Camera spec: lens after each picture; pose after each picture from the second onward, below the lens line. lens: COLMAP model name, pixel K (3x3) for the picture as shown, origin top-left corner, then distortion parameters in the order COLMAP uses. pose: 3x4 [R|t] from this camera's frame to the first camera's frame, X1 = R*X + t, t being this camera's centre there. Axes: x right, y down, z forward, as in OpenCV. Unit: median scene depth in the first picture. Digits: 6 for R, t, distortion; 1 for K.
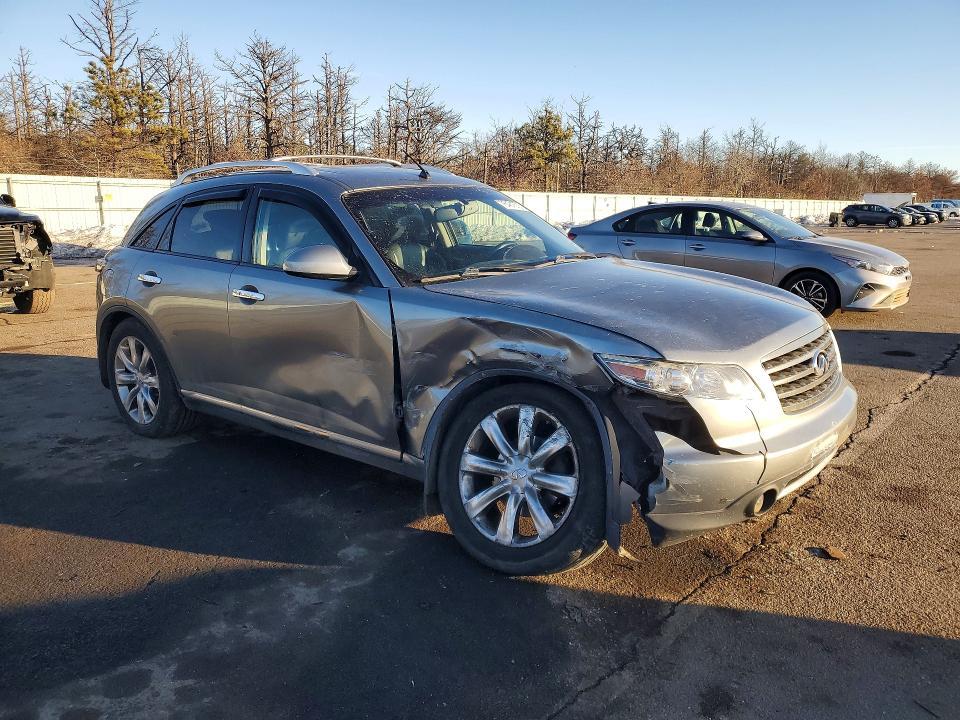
lens RADIAL K [[806.2, 0, 480.0], [0, 806.2, 360.0], [0, 0, 1]] dist [0.001753, 0.055921]
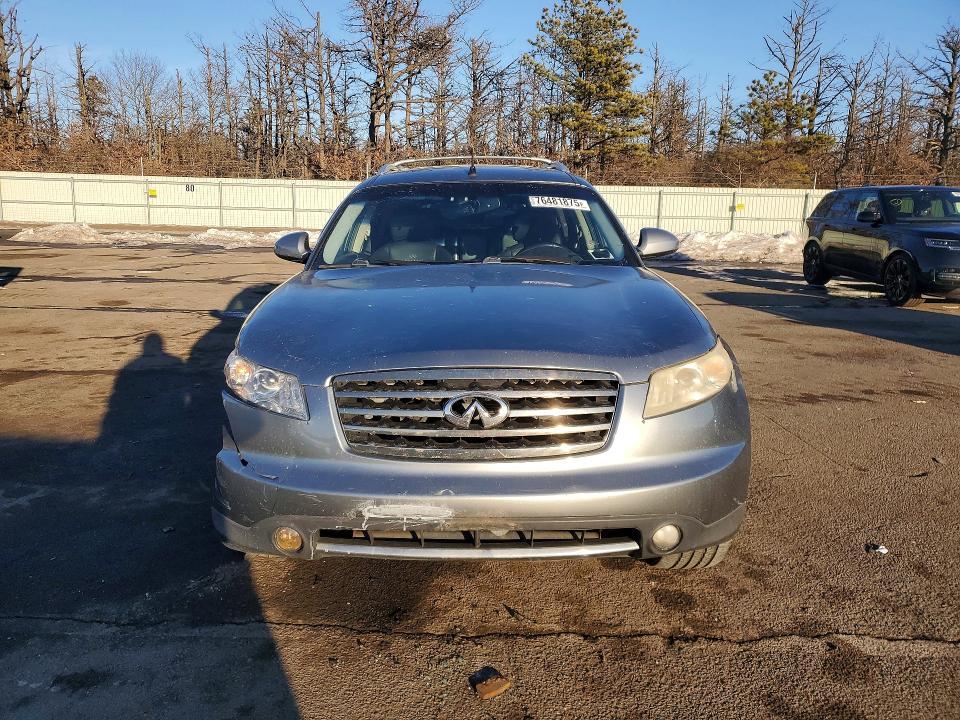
lens RADIAL K [[806.2, 0, 480.0], [0, 806.2, 360.0], [0, 0, 1]] dist [0.001753, 0.055921]
pose [[0.576831, 0.160056, -0.801029, 0.218861], [-0.174408, 0.982136, 0.070650, -0.020613], [0.798028, 0.098953, 0.594441, 0.125122]]
